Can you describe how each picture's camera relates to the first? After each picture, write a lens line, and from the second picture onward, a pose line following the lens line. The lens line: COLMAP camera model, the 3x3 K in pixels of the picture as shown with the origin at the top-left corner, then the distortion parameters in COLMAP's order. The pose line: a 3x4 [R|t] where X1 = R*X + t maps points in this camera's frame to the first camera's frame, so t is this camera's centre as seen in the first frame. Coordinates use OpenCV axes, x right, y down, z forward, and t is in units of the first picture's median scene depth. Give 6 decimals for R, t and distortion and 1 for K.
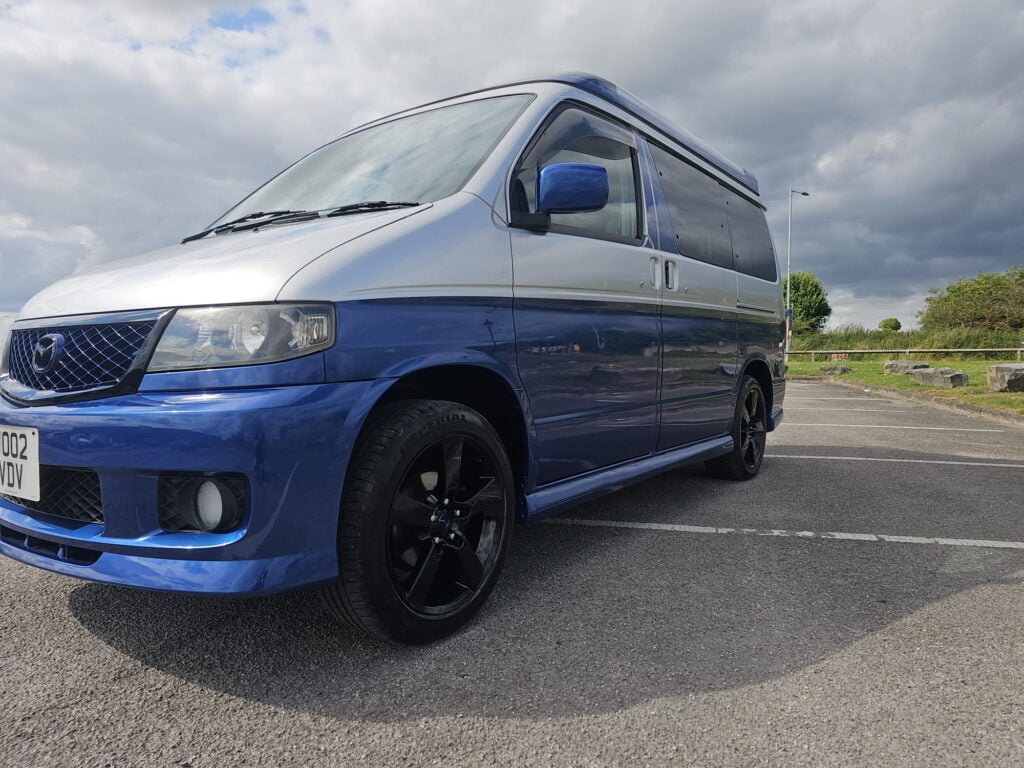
lens RADIAL K [[833.4, 0, 512.0], [0, 833.4, 384.0], [0, 0, 1]] dist [0.036041, -0.010640]
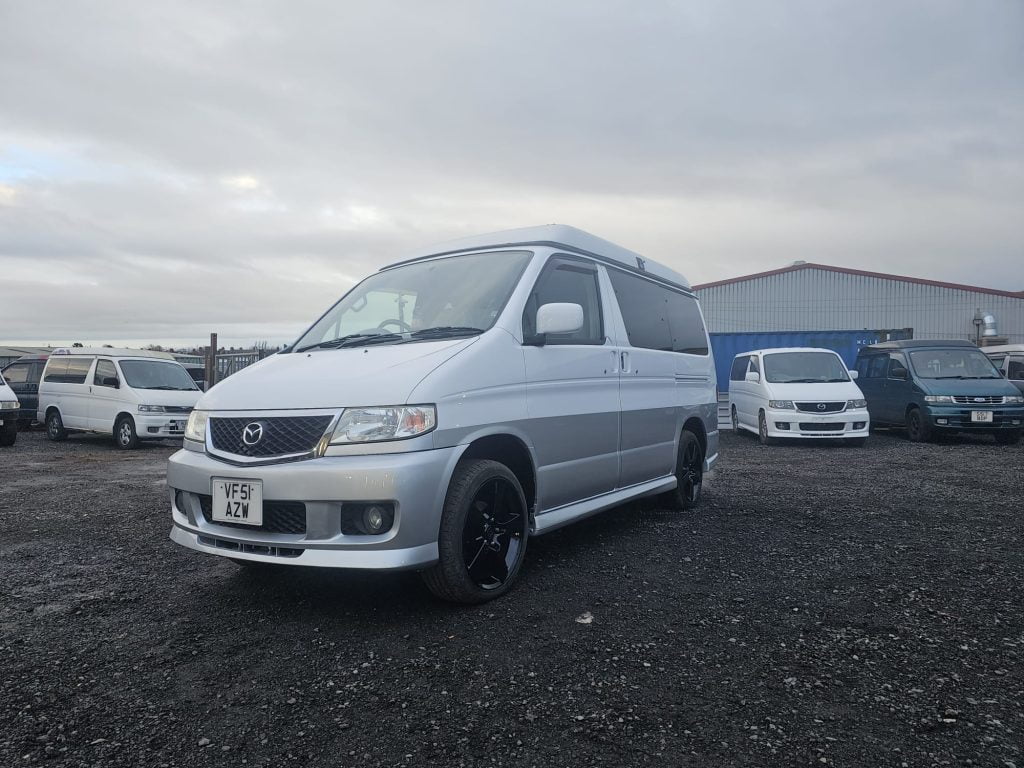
lens RADIAL K [[833.4, 0, 512.0], [0, 833.4, 384.0], [0, 0, 1]] dist [0.036041, -0.010640]
pose [[0.998609, -0.016537, 0.050069, -0.104389], [0.019696, 0.997803, -0.063261, -0.016643], [-0.048912, 0.064159, 0.996740, -0.568486]]
